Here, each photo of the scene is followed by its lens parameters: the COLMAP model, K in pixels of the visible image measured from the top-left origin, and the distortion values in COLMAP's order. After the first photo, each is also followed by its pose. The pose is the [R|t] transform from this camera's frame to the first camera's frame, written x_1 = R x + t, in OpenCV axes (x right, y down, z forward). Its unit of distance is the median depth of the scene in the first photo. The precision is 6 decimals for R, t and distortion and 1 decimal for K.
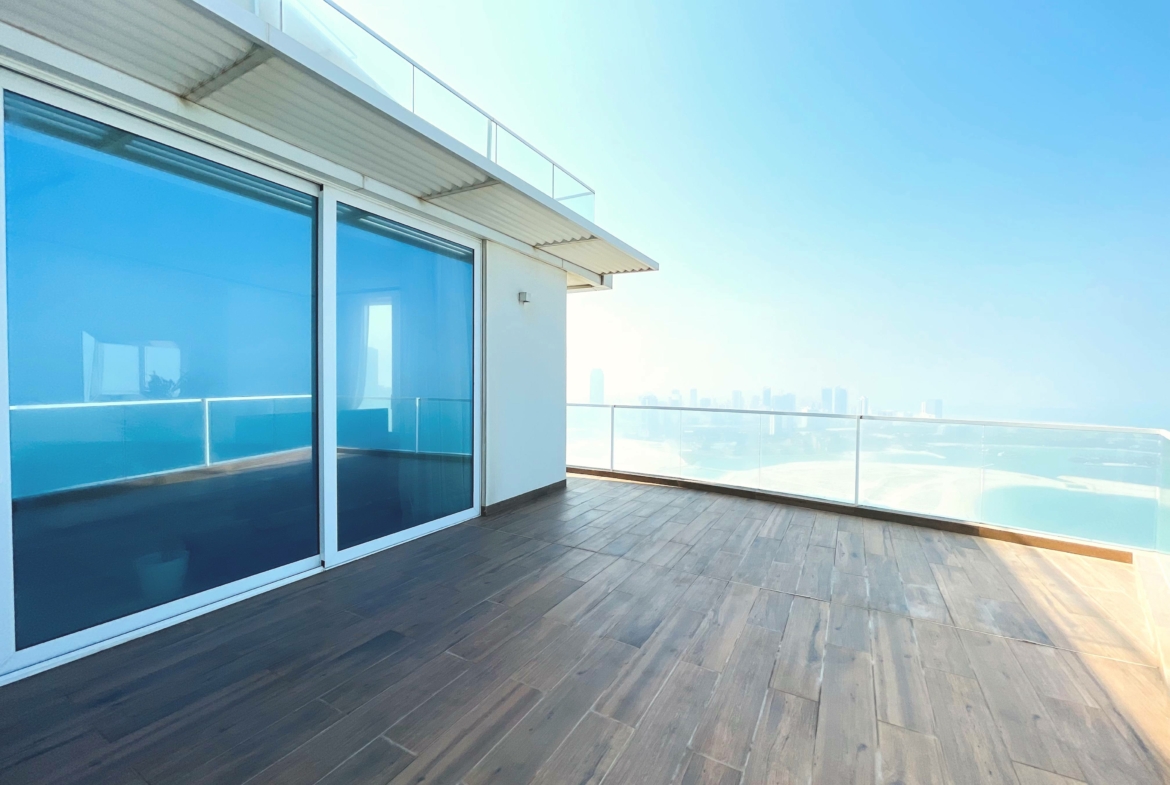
lens RADIAL K [[477.4, 0, 585.0], [0, 477.4, 392.5], [0, 0, 1]] dist [-0.004599, -0.000363]
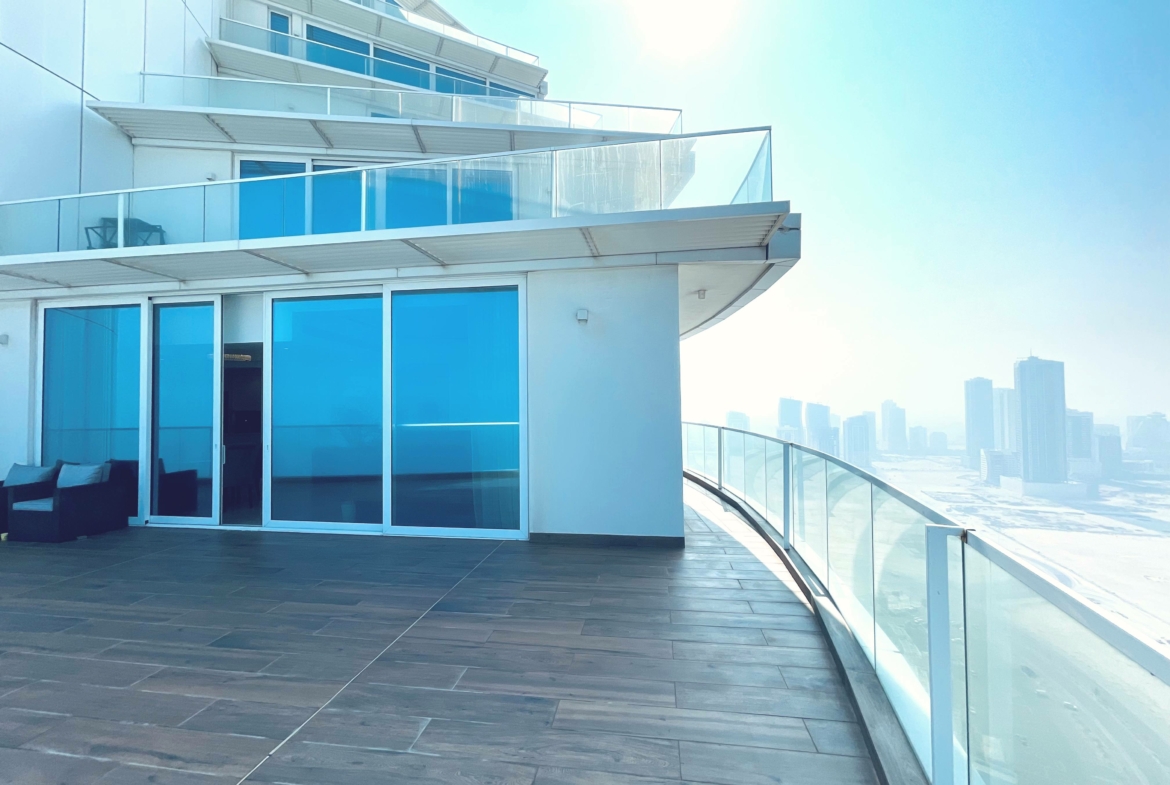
lens RADIAL K [[477.4, 0, 585.0], [0, 477.4, 392.5], [0, 0, 1]] dist [-0.004599, -0.000363]
pose [[0.349968, -0.043000, -0.935774, 1.067548], [-0.010924, 0.998691, -0.049976, -0.009458], [0.936698, 0.027712, 0.349040, 1.020956]]
